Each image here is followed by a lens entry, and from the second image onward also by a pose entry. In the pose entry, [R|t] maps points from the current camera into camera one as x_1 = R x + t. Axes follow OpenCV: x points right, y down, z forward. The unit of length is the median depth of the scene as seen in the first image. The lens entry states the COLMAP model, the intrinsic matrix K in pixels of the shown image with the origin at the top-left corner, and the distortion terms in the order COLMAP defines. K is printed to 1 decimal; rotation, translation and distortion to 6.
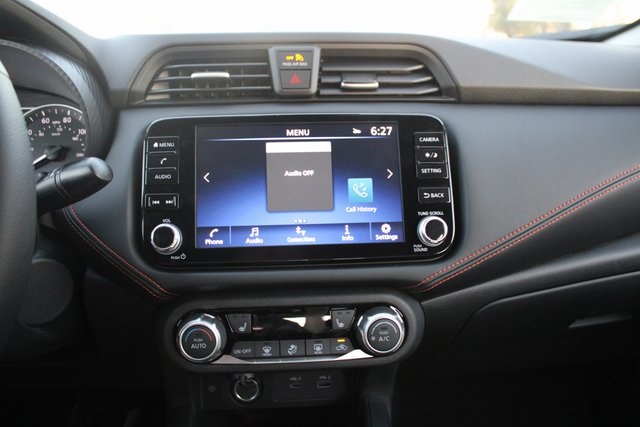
lens RADIAL K [[532.3, 0, 320.0], [0, 532.3, 213.5], [0, 0, 1]] dist [-0.124986, 0.006704]
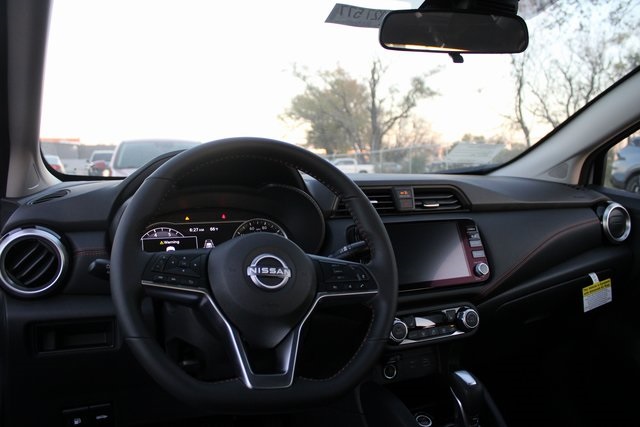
lens RADIAL K [[532.3, 0, 320.0], [0, 532.3, 213.5], [0, 0, 1]] dist [-0.124986, 0.006704]
pose [[0.942501, -0.030950, 0.332767, -1.033682], [0.099296, 0.976672, -0.190398, 0.138876], [-0.319111, 0.212493, 0.923588, -0.769700]]
